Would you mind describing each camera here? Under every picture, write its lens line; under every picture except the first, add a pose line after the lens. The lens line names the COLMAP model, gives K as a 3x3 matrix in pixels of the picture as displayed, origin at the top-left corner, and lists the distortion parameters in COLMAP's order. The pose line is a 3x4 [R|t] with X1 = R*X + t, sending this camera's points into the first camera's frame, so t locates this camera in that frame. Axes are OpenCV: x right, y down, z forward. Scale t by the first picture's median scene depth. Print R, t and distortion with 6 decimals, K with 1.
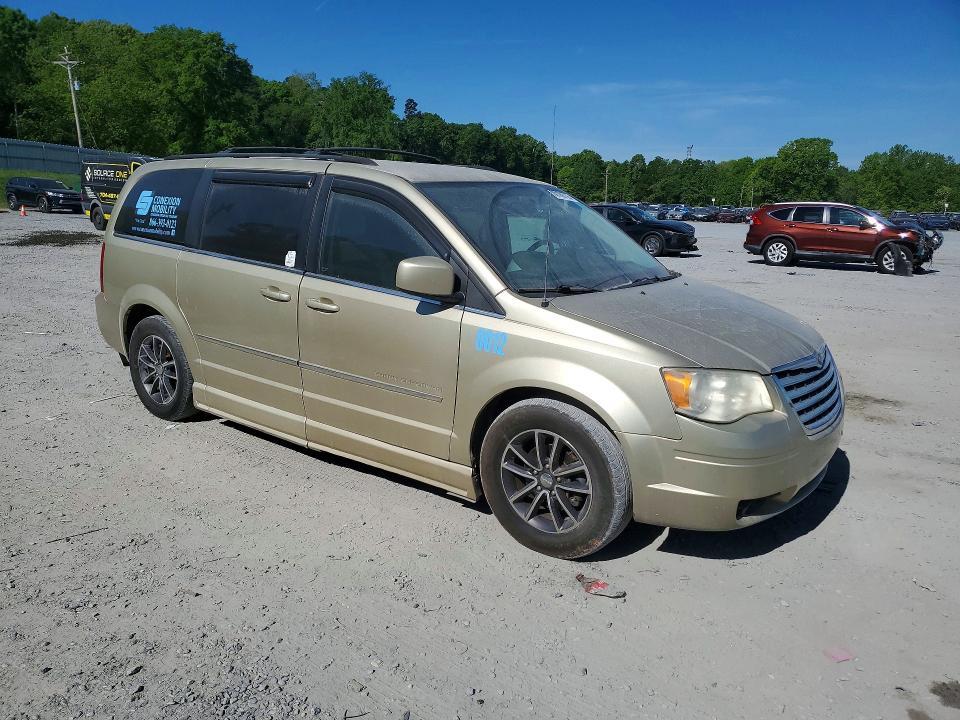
lens RADIAL K [[726.5, 0, 477.1], [0, 726.5, 360.2], [0, 0, 1]] dist [0.035315, -0.008996]
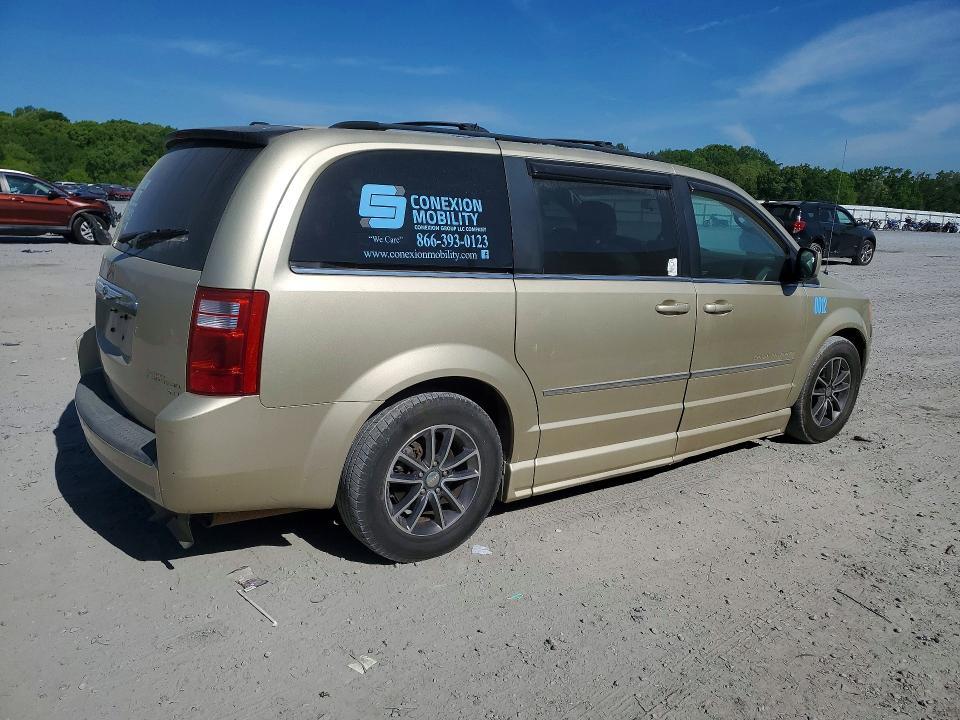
lens RADIAL K [[726.5, 0, 478.0], [0, 726.5, 360.9], [0, 0, 1]] dist [0.035315, -0.008996]
pose [[0.317913, -0.224967, 0.921043, -1.023212], [0.178890, 0.968227, 0.174745, -0.194688], [-0.931090, 0.109212, 0.348056, 0.786537]]
